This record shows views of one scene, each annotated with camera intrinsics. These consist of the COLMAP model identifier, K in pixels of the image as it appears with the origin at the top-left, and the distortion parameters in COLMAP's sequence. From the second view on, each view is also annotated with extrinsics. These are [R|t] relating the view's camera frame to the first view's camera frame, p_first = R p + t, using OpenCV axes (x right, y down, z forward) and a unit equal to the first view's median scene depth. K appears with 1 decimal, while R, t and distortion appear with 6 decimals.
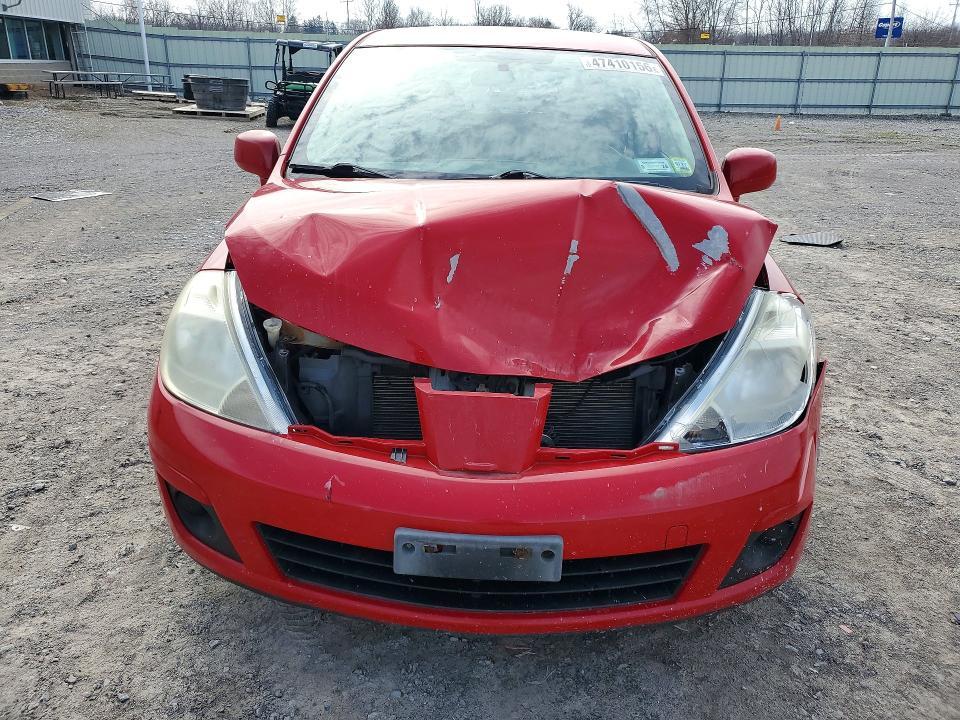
lens RADIAL K [[754.2, 0, 461.8], [0, 754.2, 335.8], [0, 0, 1]] dist [-0.001133, 0.040452]
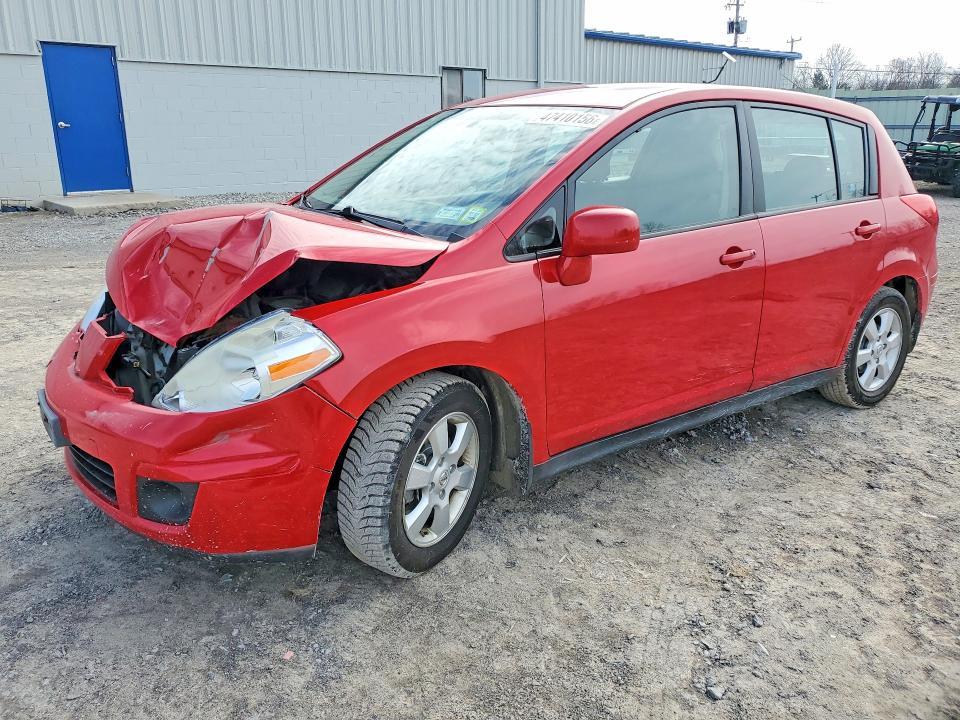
lens RADIAL K [[754.2, 0, 461.8], [0, 754.2, 335.8], [0, 0, 1]] dist [-0.001133, 0.040452]
pose [[0.607680, 0.188431, -0.771504, 1.739552], [-0.247154, 0.968076, 0.041769, -0.175950], [0.754745, 0.165298, 0.634852, 0.573874]]
